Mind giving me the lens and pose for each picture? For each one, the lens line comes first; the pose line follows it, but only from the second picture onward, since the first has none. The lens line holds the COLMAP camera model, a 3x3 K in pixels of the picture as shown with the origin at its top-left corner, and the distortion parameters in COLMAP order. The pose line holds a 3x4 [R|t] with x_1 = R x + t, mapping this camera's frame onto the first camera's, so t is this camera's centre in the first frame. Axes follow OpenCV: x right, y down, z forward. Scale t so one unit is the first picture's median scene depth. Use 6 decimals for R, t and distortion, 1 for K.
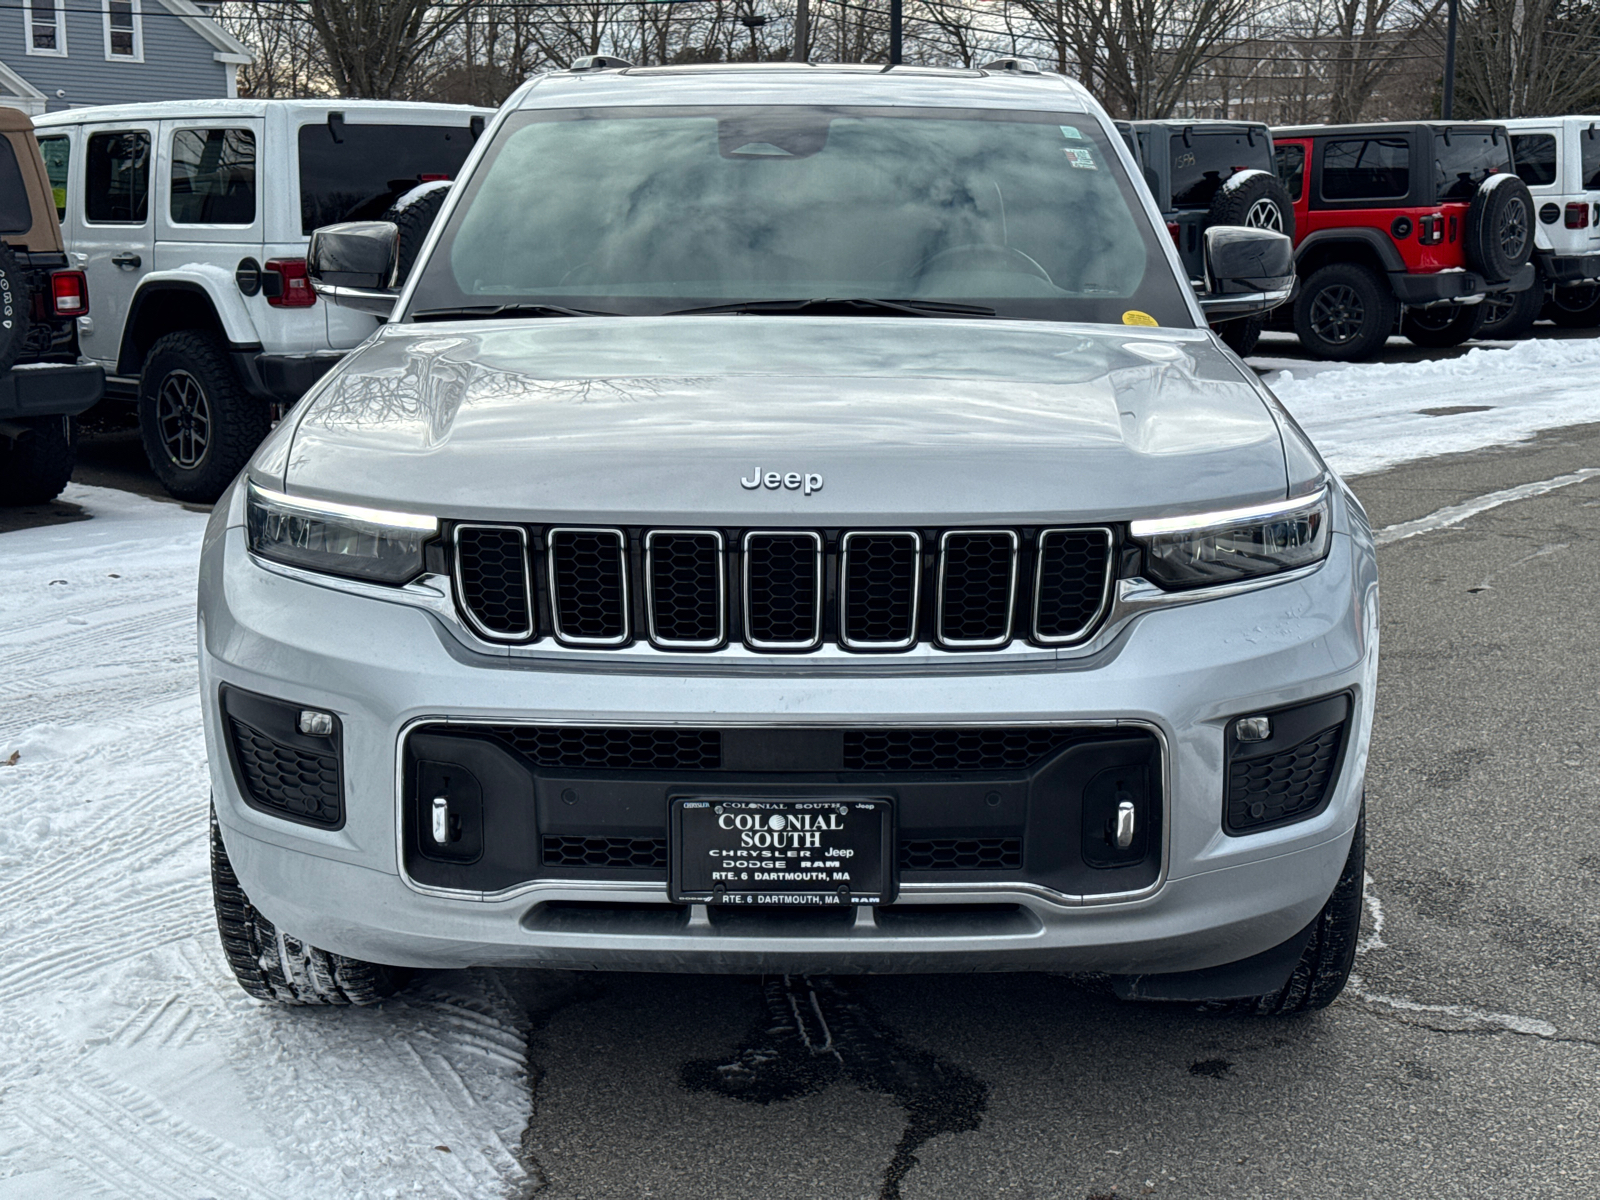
lens RADIAL K [[2306.6, 0, 802.7], [0, 2306.6, 572.8], [0, 0, 1]] dist [-0.014707, 0.751210]
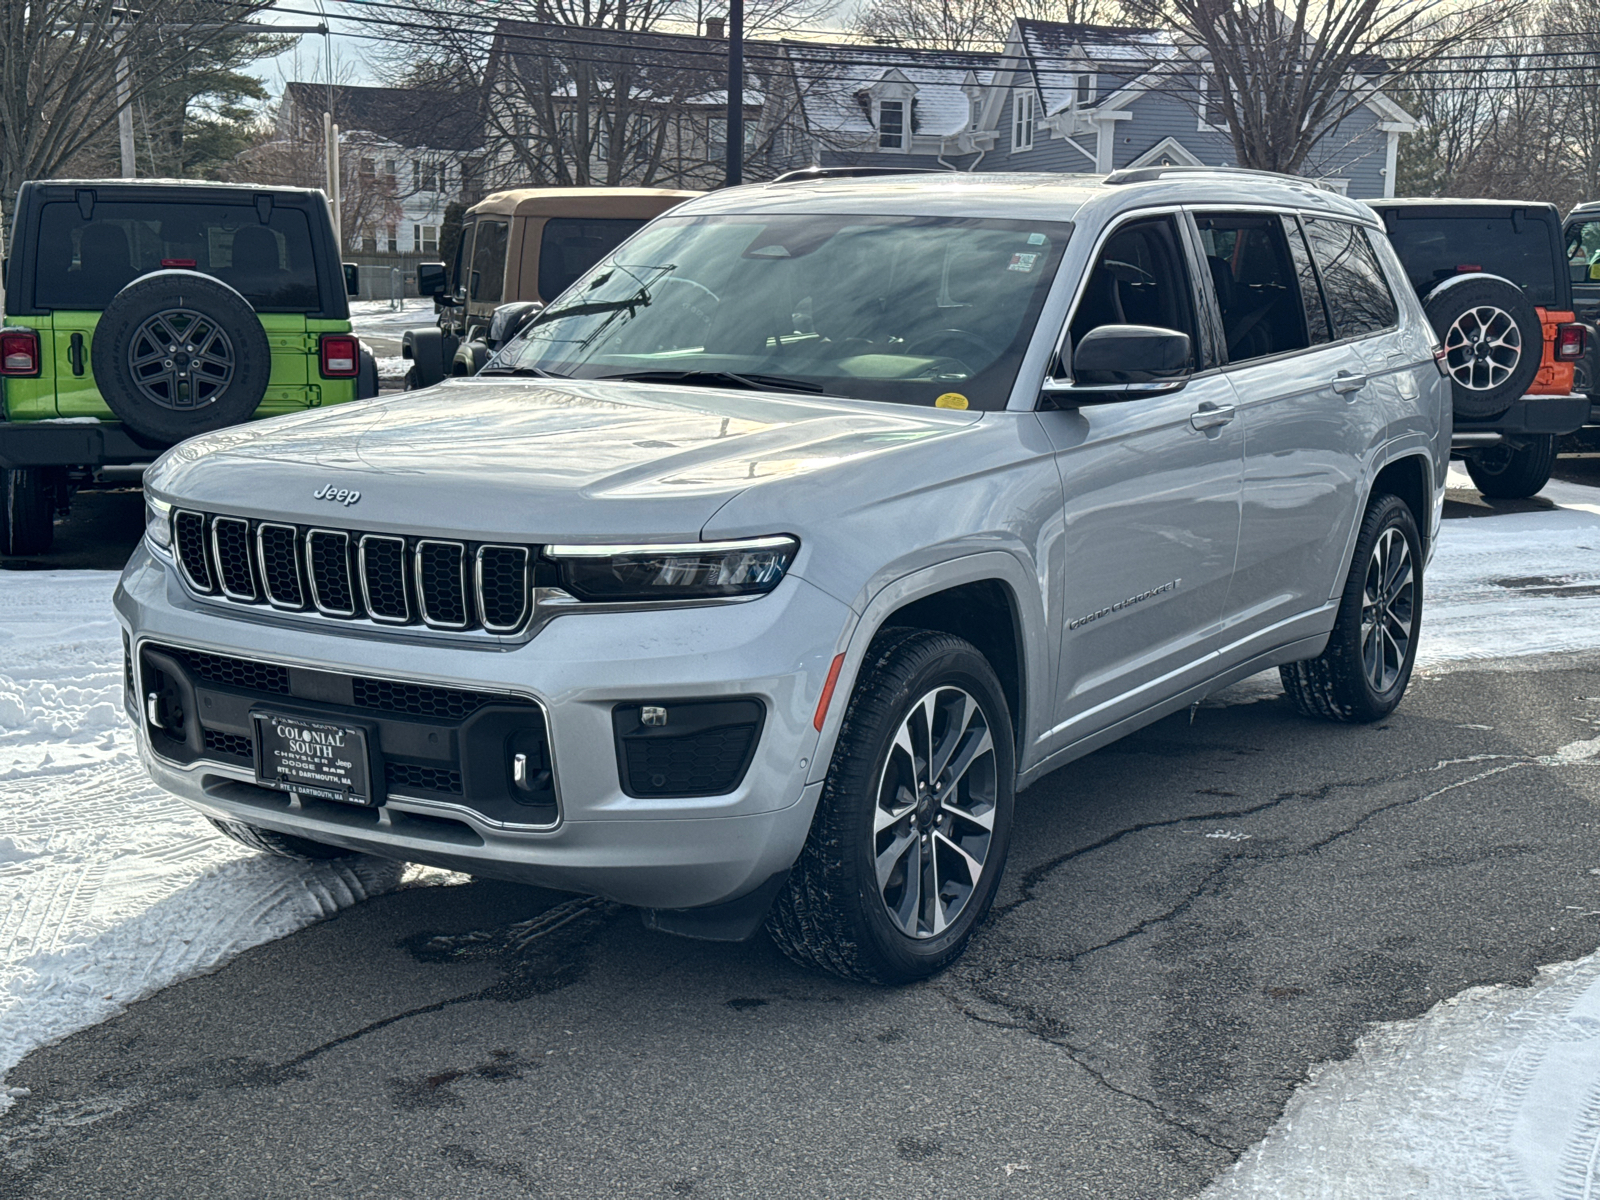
lens RADIAL K [[2306.6, 0, 802.7], [0, 2306.6, 572.8], [0, 0, 1]] dist [-0.014707, 0.751210]
pose [[0.854663, 0.084865, -0.512201, 0.942433], [-0.097761, 0.995208, 0.001769, -0.022698], [0.509896, 0.048561, 0.858864, -0.061682]]
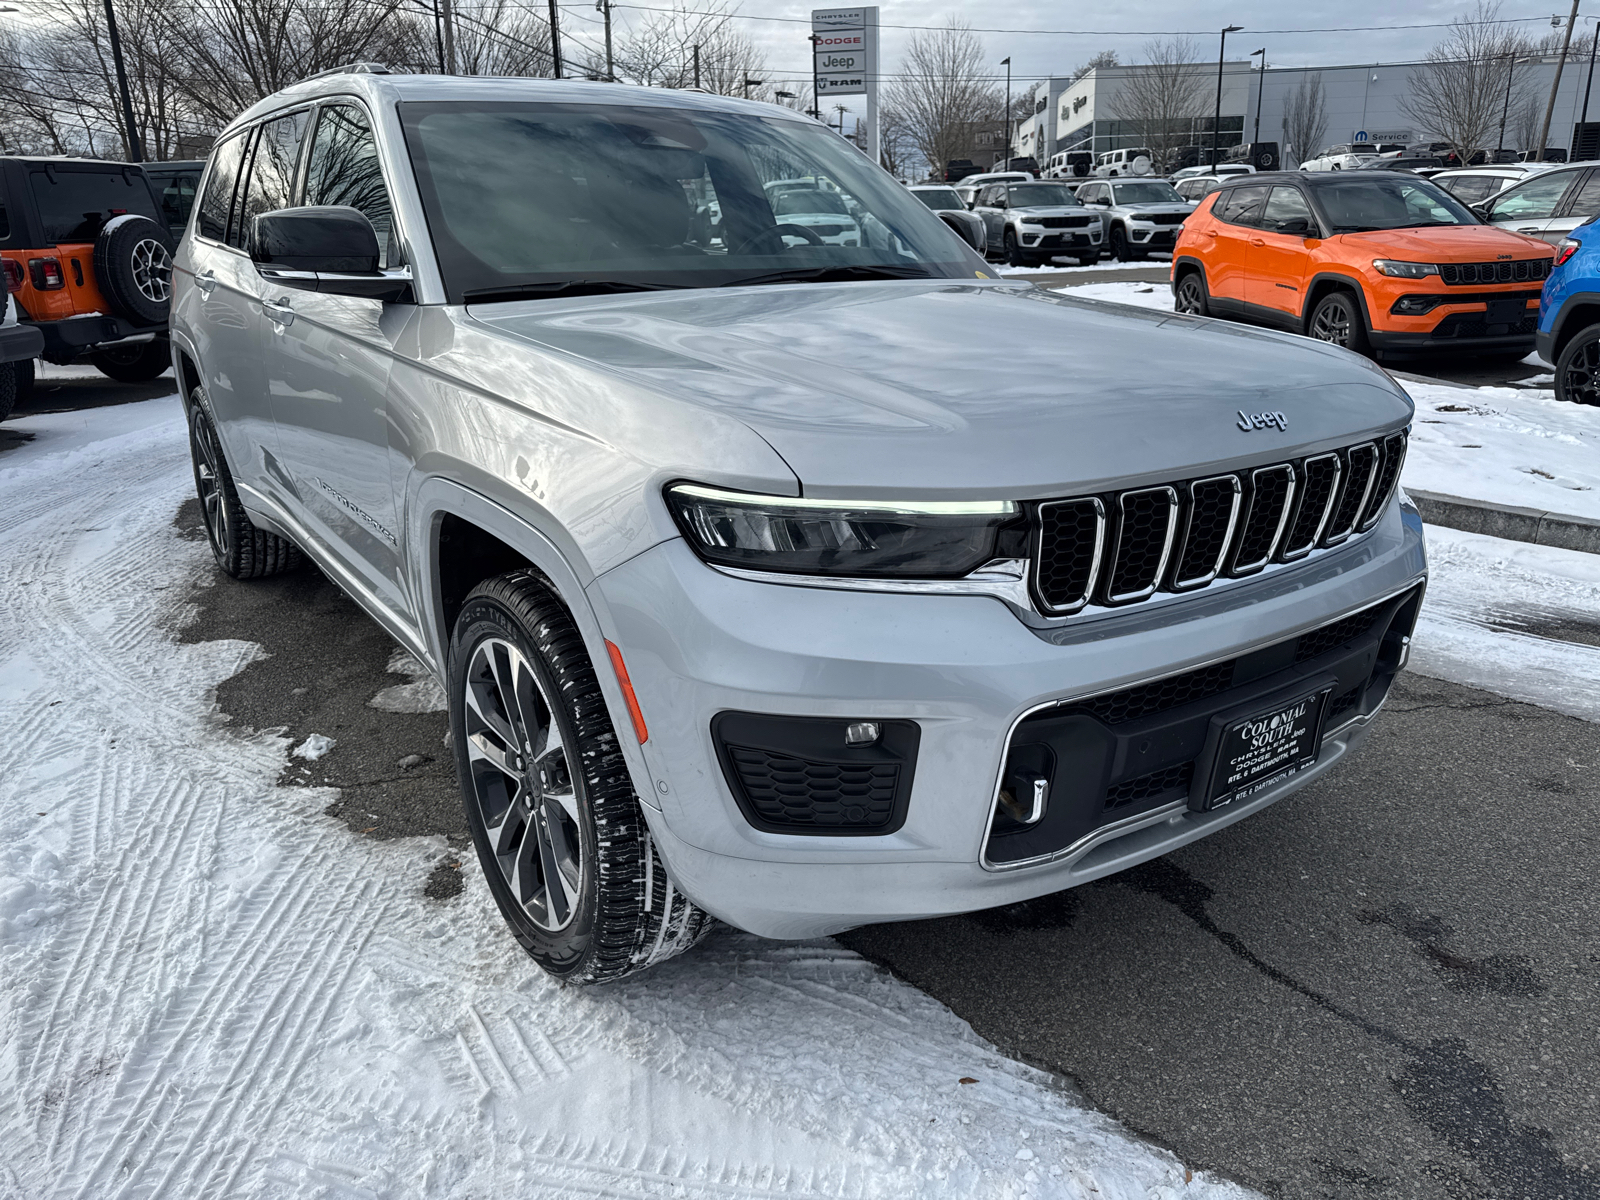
lens RADIAL K [[1181.3, 0, 800.0], [0, 1181.3, 600.0], [0, 0, 1]] dist [0.035222, -0.047043]
pose [[0.804395, -0.188328, 0.563455, -0.512643], [0.107473, 0.978906, 0.173758, -0.078069], [-0.584293, -0.079214, 0.807667, 0.650993]]
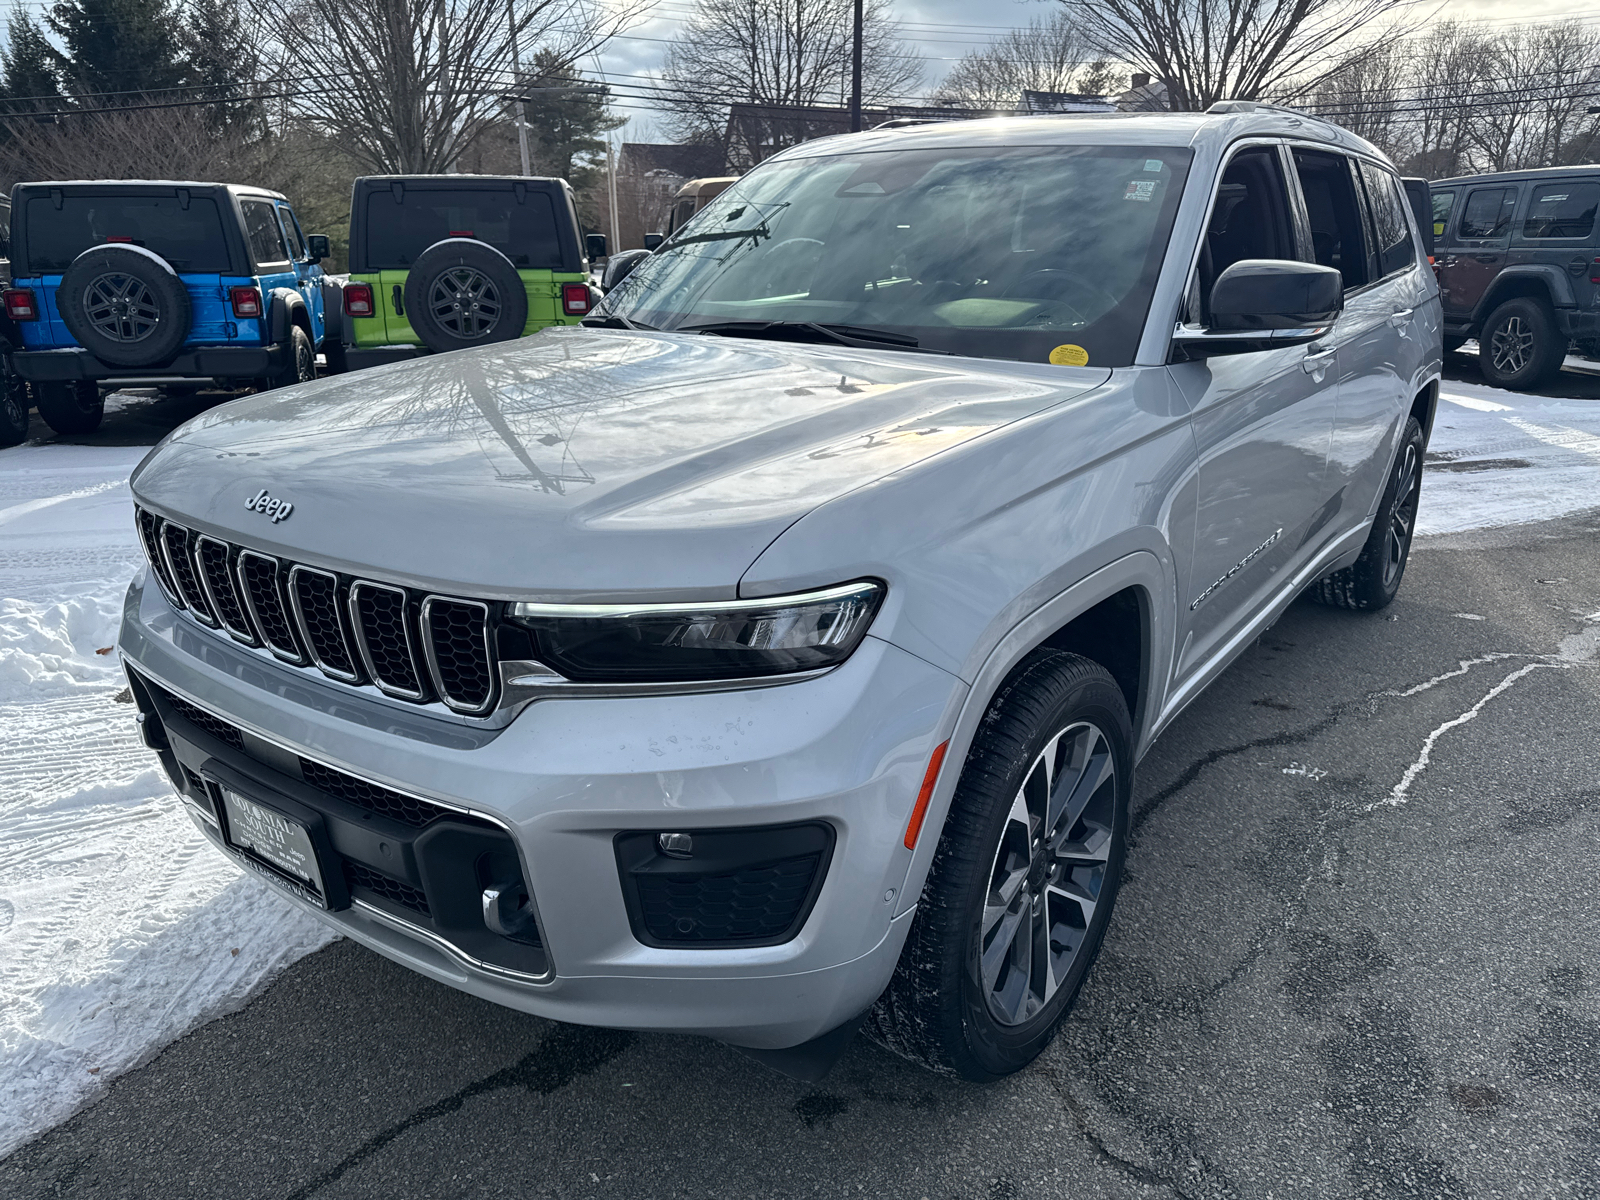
lens RADIAL K [[1158.4, 0, 807.8], [0, 1158.4, 604.3], [0, 0, 1]] dist [0.035073, -0.046368]
pose [[0.812923, 0.176614, -0.554945, 0.485900], [-0.092647, 0.979990, 0.176171, -0.110366], [0.574955, -0.091799, 0.813019, 0.692149]]
